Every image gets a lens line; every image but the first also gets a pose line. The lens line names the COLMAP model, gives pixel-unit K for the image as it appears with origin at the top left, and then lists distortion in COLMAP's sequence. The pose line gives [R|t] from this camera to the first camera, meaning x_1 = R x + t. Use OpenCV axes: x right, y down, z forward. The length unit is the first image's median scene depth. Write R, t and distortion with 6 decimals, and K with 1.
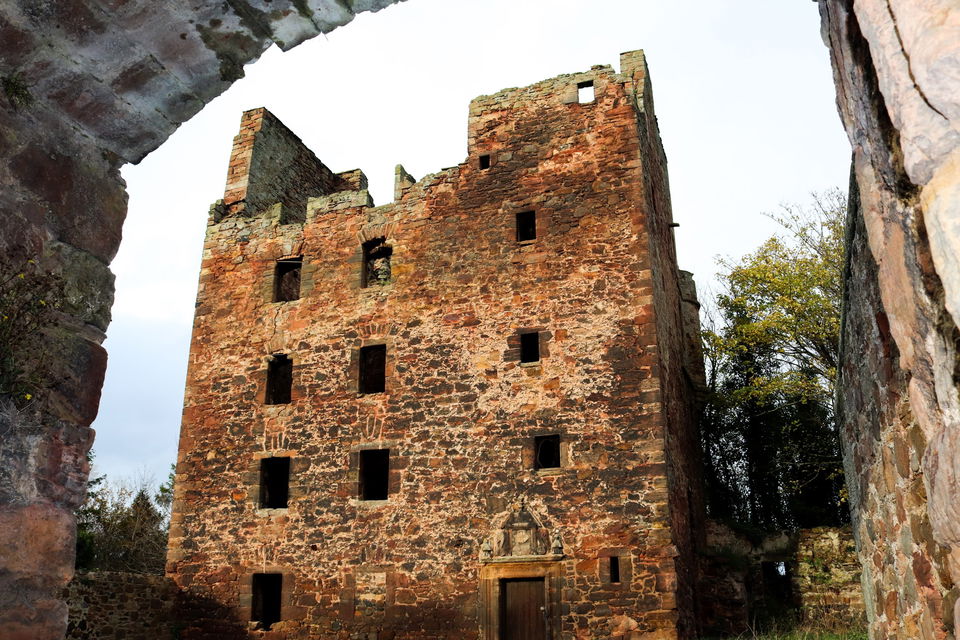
lens RADIAL K [[835.6, 0, 473.0], [0, 835.6, 340.1], [0, 0, 1]] dist [-0.176841, 0.111676]
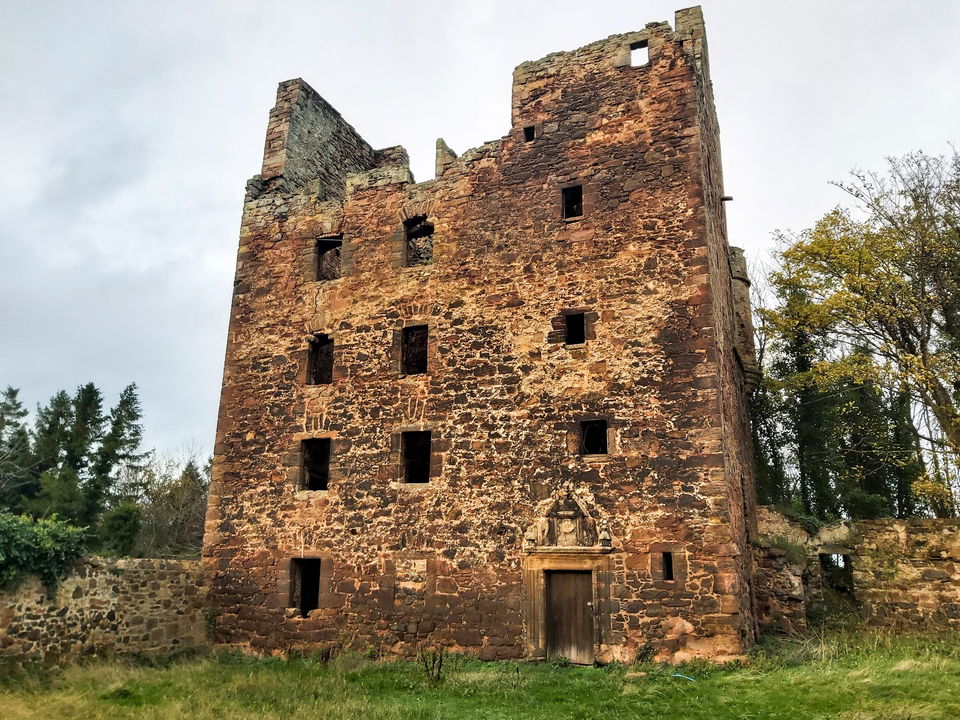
lens RADIAL K [[767.5, 0, 469.7], [0, 767.5, 359.3], [0, 0, 1]] dist [0.085179, -0.130681]
pose [[0.998681, 0.004406, -0.051163, -0.008258], [-0.001386, 0.998262, 0.058908, -0.008008], [0.051334, -0.058759, 0.996951, 0.096090]]
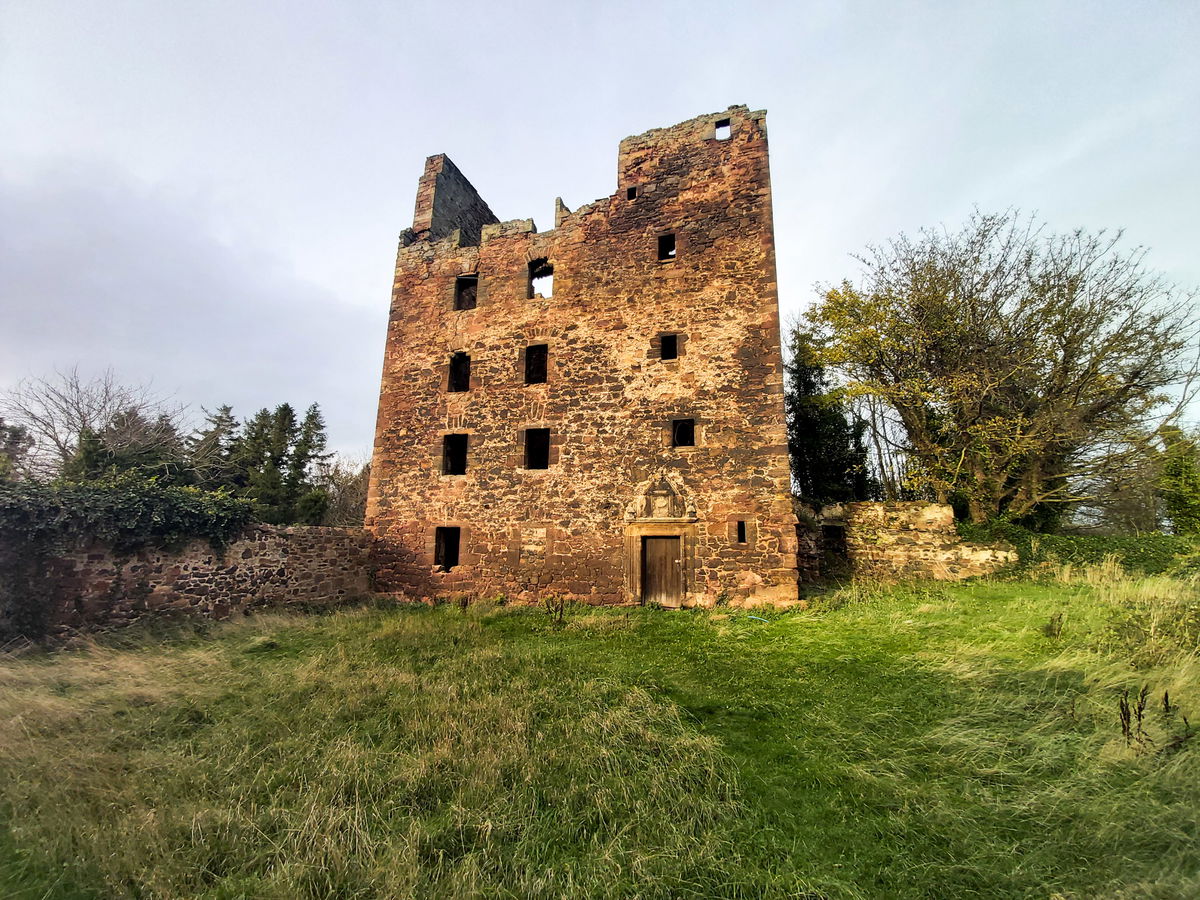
lens RADIAL K [[488.6, 0, 606.2], [0, 488.6, 448.7], [0, 0, 1]] dist [0.010196, 0.000915]
pose [[0.998407, 0.027014, 0.049538, -0.051548], [-0.033719, 0.989584, 0.139951, 0.055202], [-0.045241, -0.141398, 0.988918, 0.268053]]
